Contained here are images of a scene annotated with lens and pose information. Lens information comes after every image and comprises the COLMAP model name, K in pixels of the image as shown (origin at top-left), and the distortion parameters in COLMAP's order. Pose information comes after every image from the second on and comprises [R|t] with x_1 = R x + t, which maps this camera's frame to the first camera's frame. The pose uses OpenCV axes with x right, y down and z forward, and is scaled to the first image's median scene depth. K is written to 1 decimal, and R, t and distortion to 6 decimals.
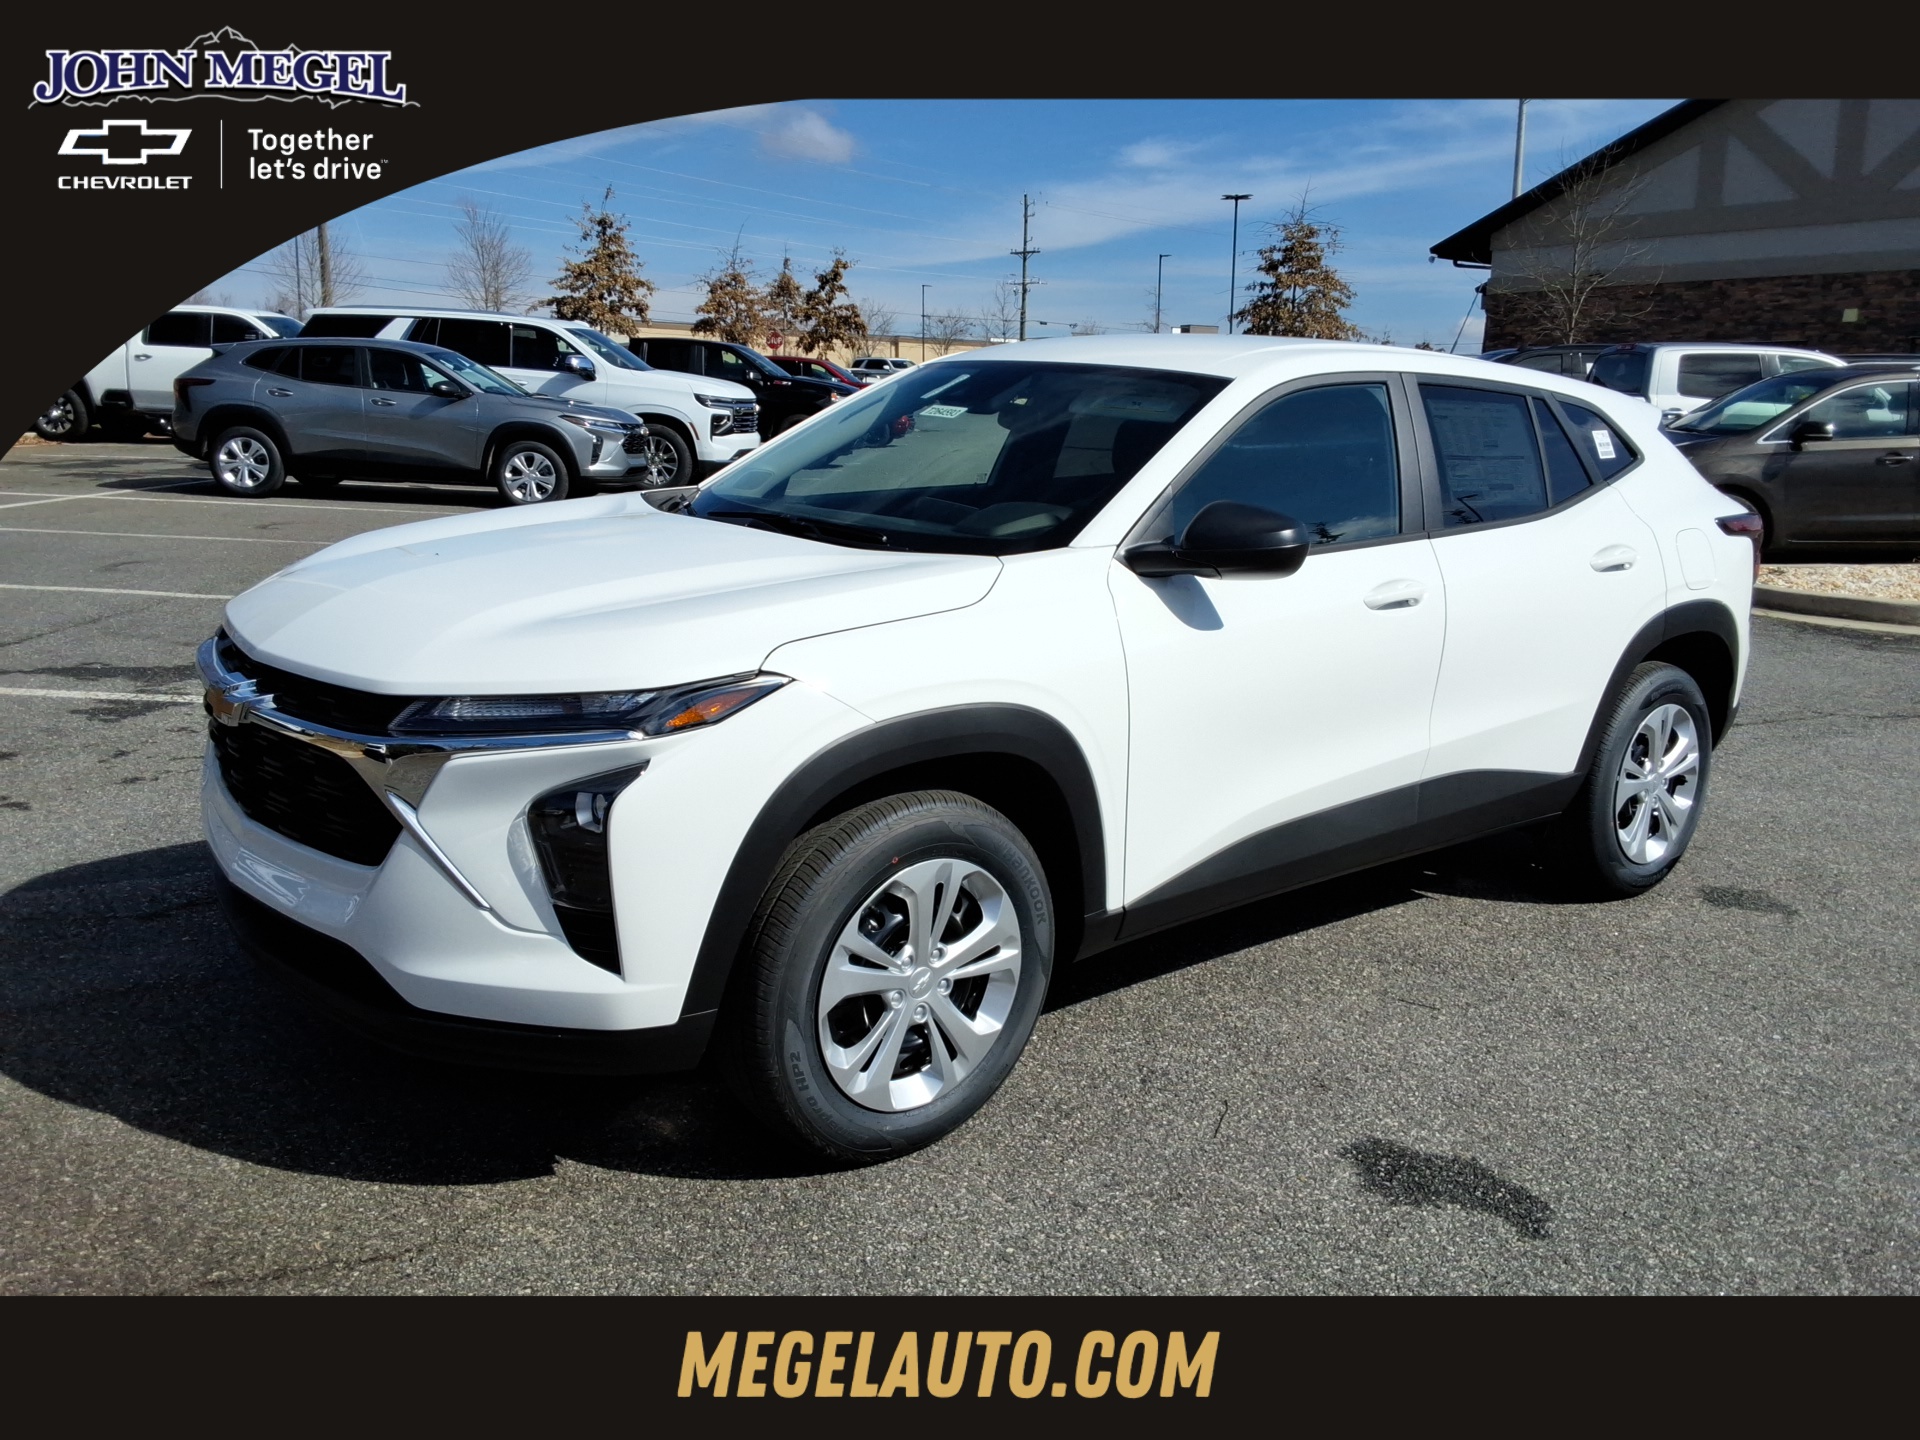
lens RADIAL K [[1549.8, 0, 983.8], [0, 1549.8, 683.4], [0, 0, 1]] dist [0.111873, -0.178471]
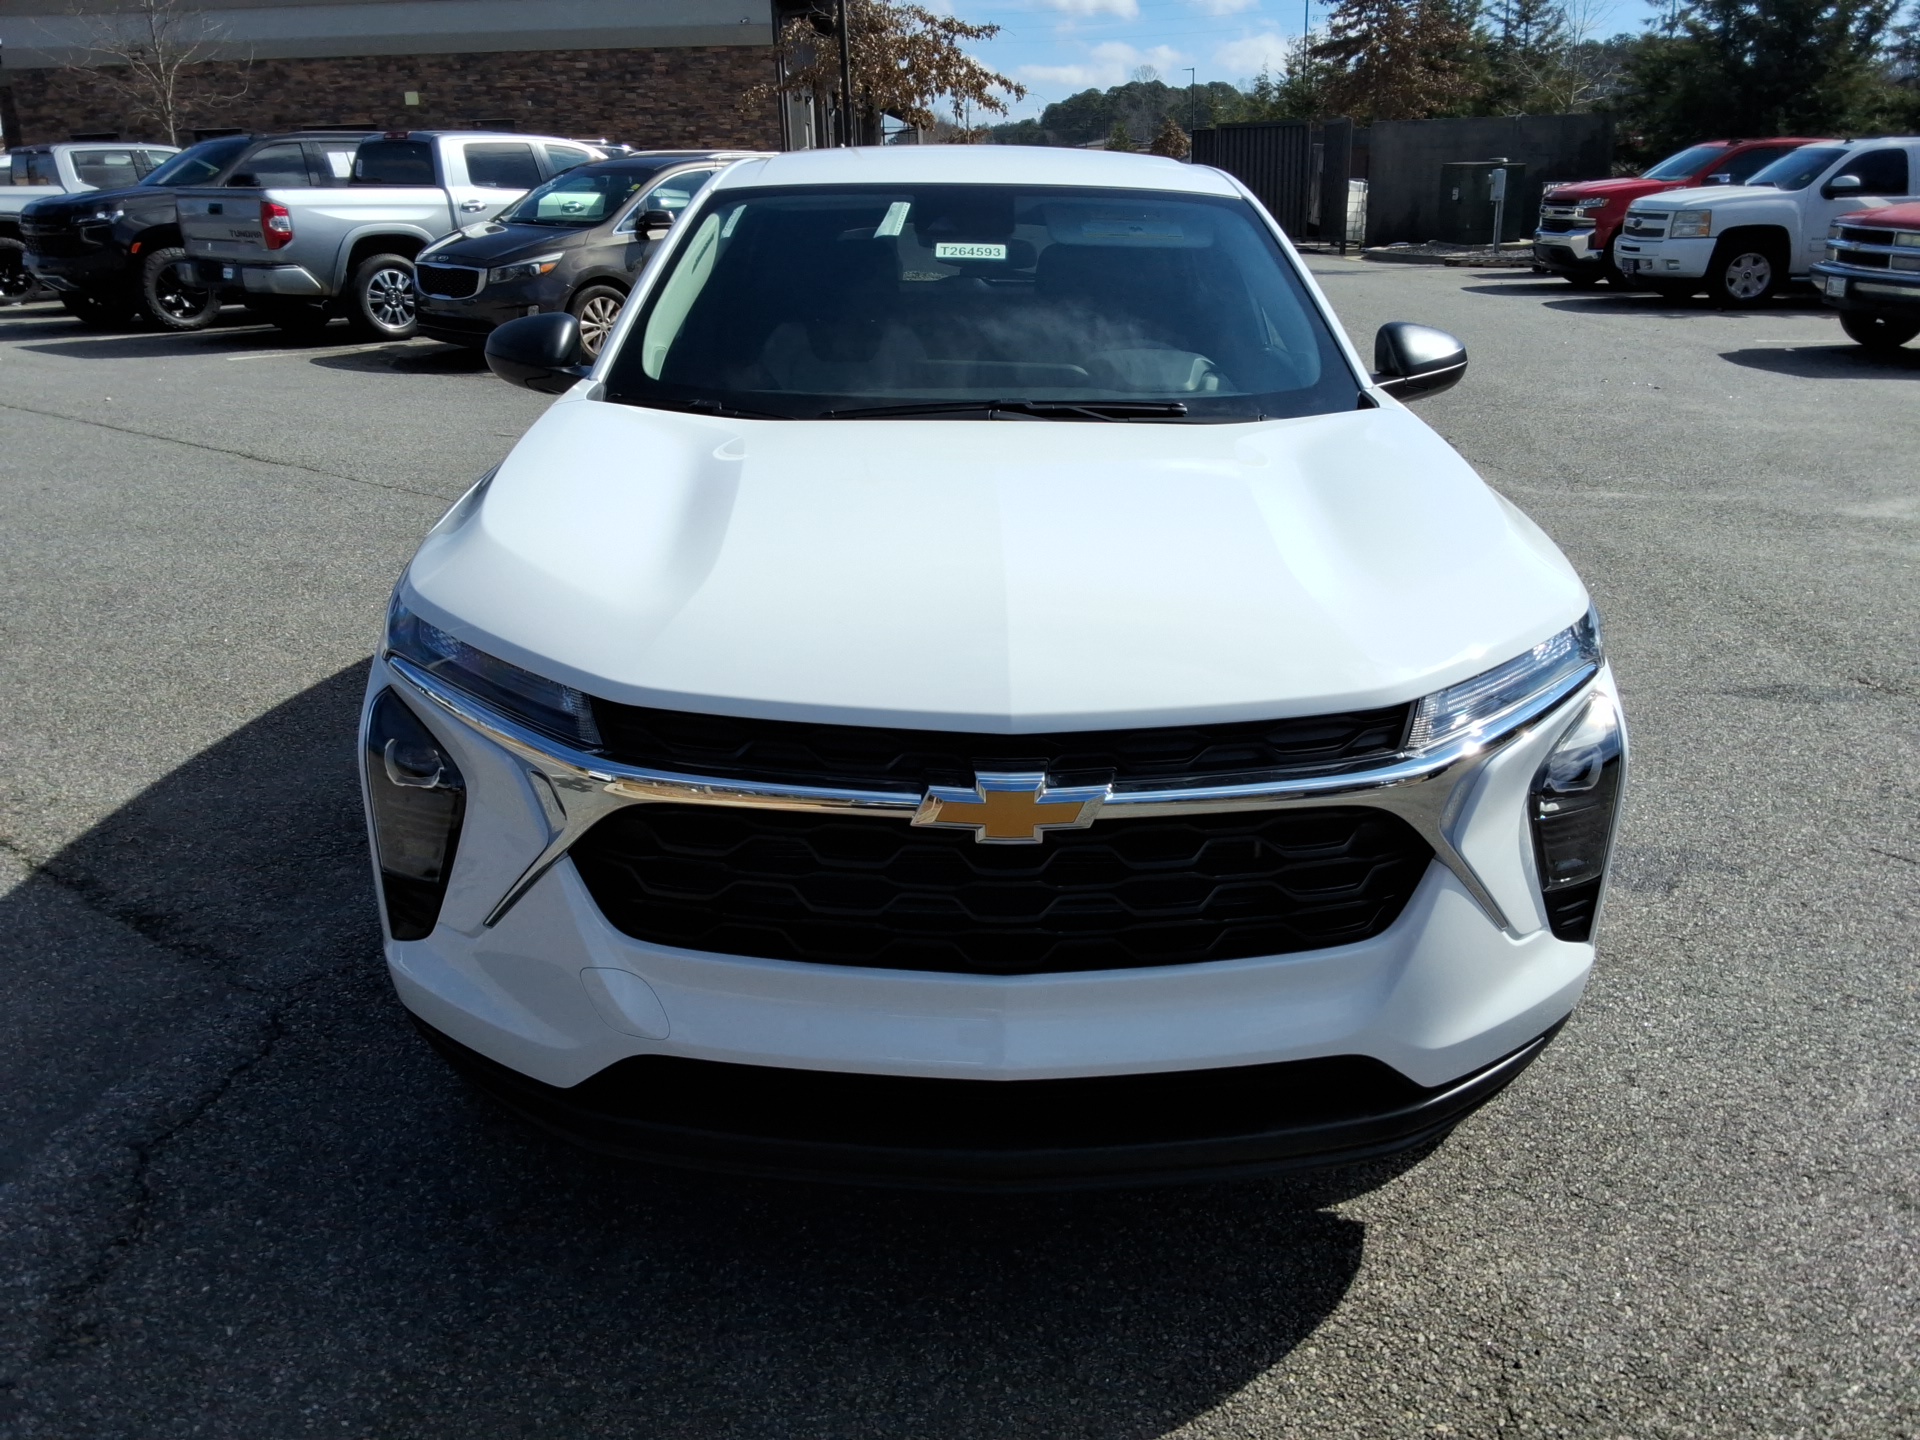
lens RADIAL K [[1549.8, 0, 994.3], [0, 1549.8, 690.7], [0, 0, 1]] dist [0.111873, -0.178471]
pose [[0.626349, -0.268129, 0.731979, -0.917102], [0.169176, 0.963361, 0.208123, -0.162089], [-0.760964, -0.006524, 0.648761, 0.606783]]
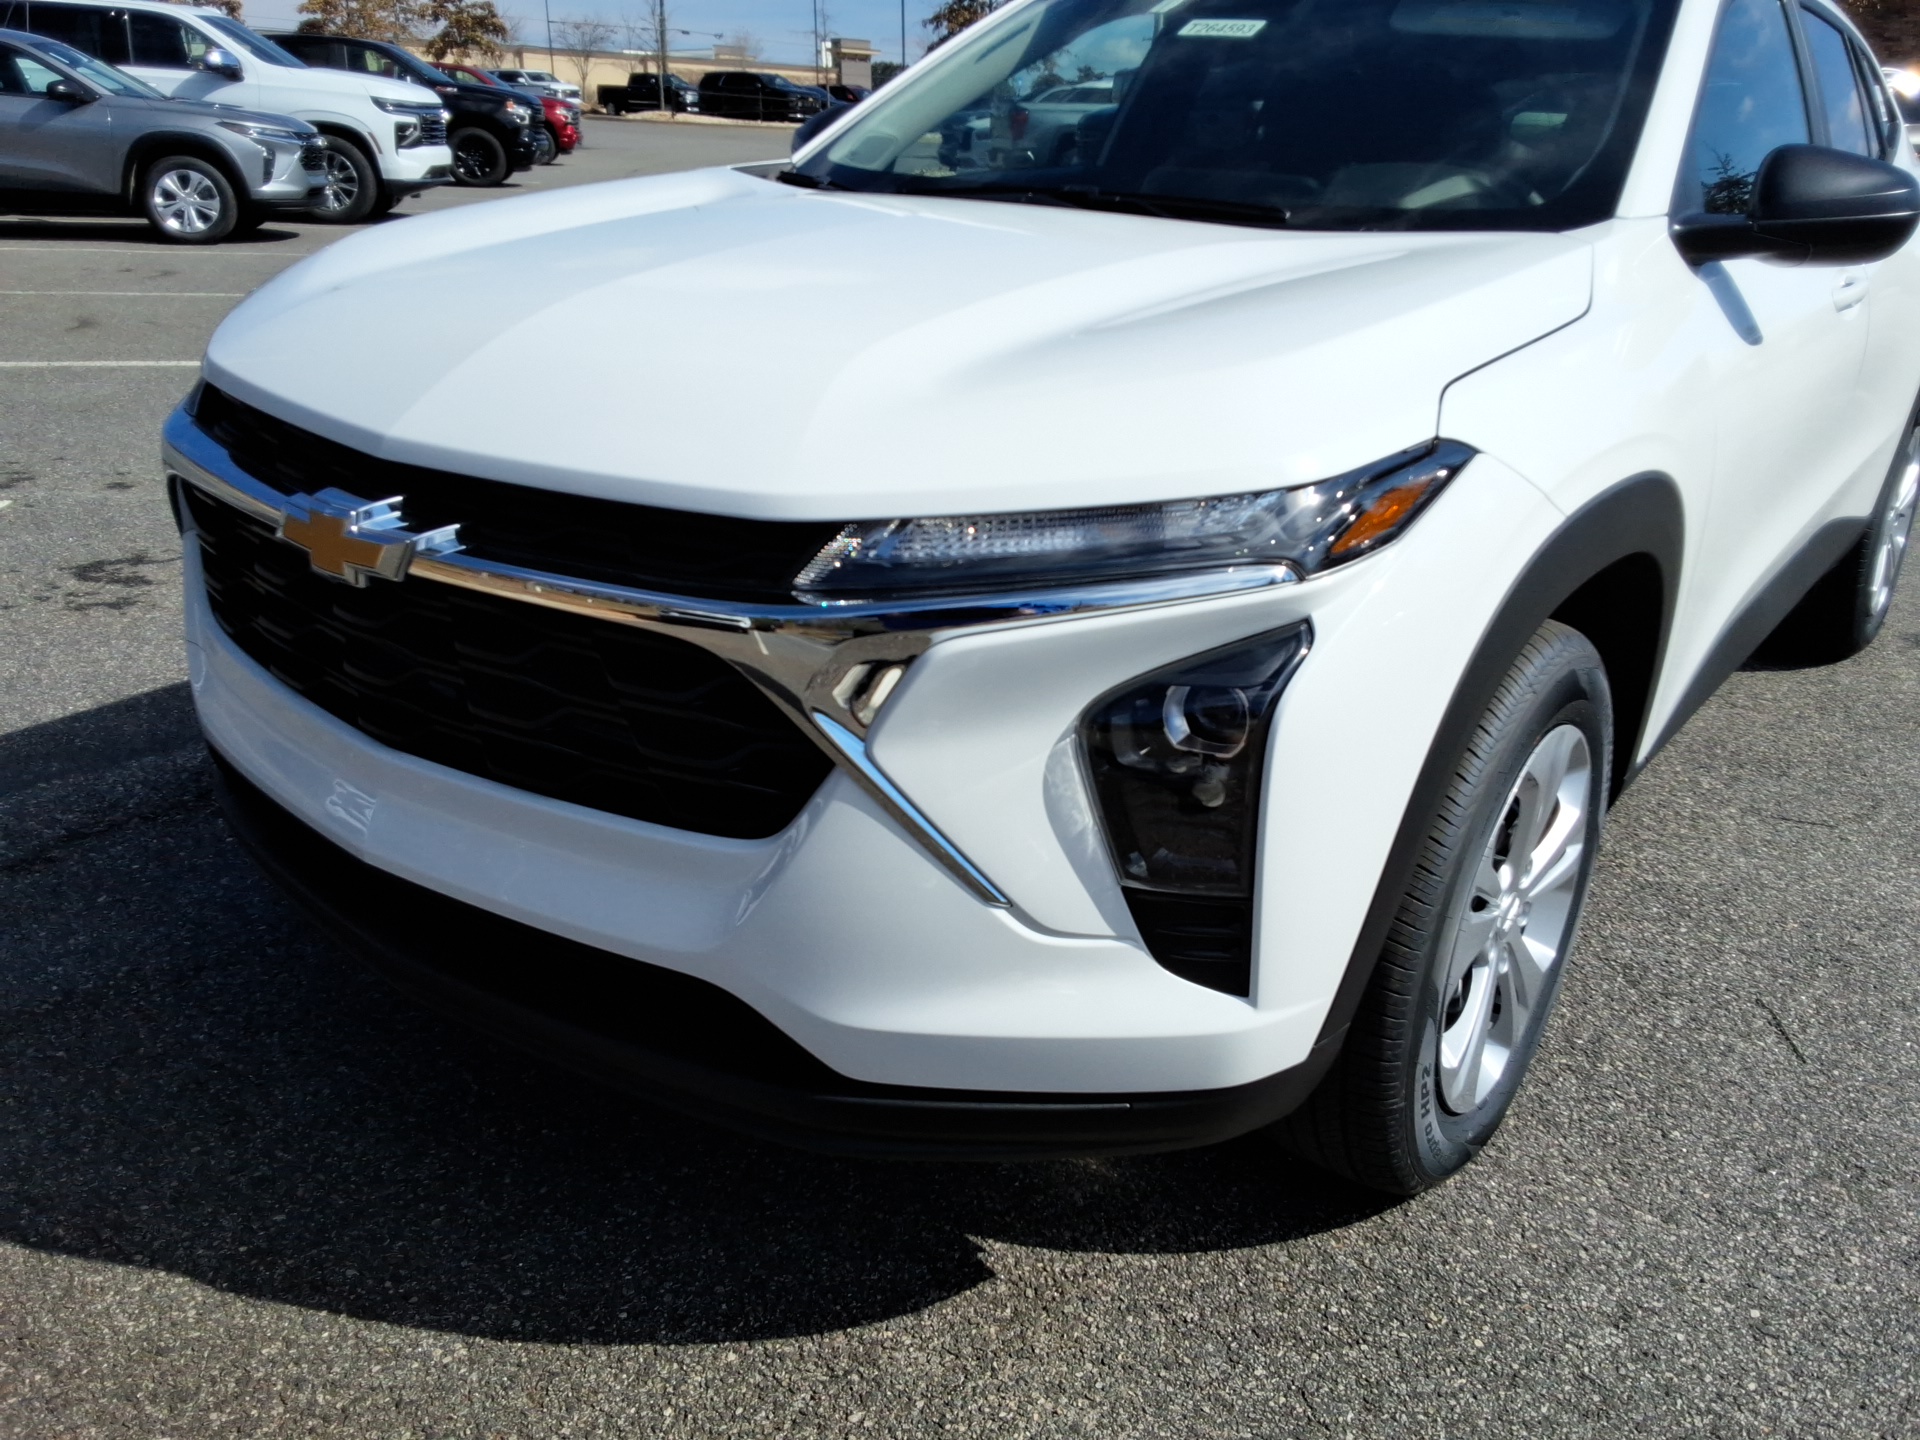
lens RADIAL K [[1549.8, 0, 981.7], [0, 1549.8, 685.9], [0, 0, 1]] dist [0.111873, -0.178471]
pose [[0.976240, -0.077046, 0.202533, -0.380885], [0.042937, 0.984901, 0.167709, -0.019896], [-0.212396, -0.155028, 0.964808, 0.437241]]
